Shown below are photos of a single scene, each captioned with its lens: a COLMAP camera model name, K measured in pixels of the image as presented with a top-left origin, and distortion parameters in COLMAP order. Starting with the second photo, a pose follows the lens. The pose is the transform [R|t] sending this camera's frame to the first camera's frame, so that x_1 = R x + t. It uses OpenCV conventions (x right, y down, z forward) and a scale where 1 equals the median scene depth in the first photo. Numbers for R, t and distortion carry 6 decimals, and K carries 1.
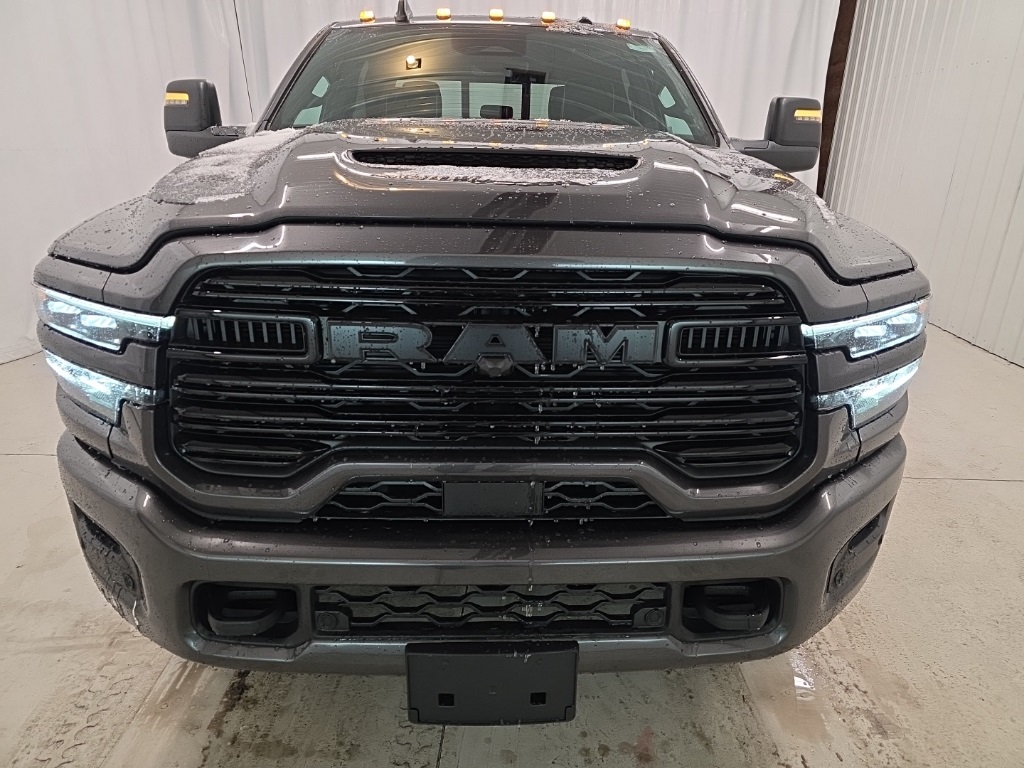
lens RADIAL K [[680.1, 0, 521.8], [0, 680.1, 384.6], [0, 0, 1]] dist [0.058215, -0.038260]
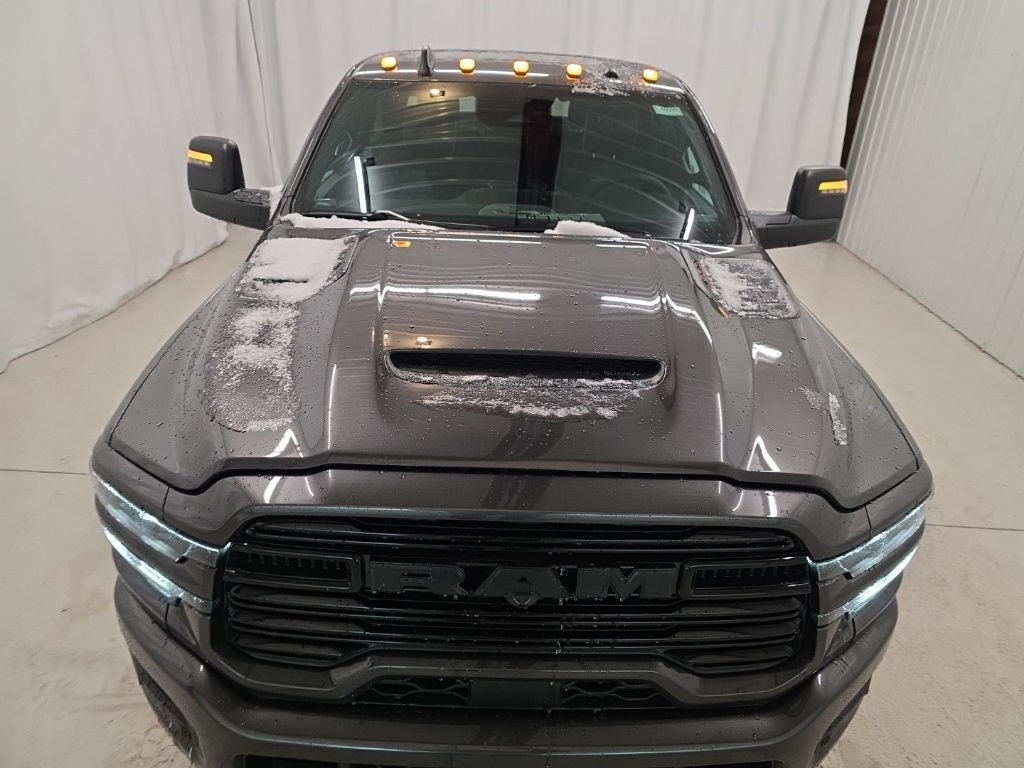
lens RADIAL K [[683.7, 0, 517.3], [0, 683.7, 378.3], [0, 0, 1]] dist [0.051687, -0.041137]
pose [[0.999510, 0.029708, -0.009884, -0.041445], [-0.028479, 0.993822, 0.107273, -0.437353], [0.013010, -0.106939, 0.994180, -0.045984]]
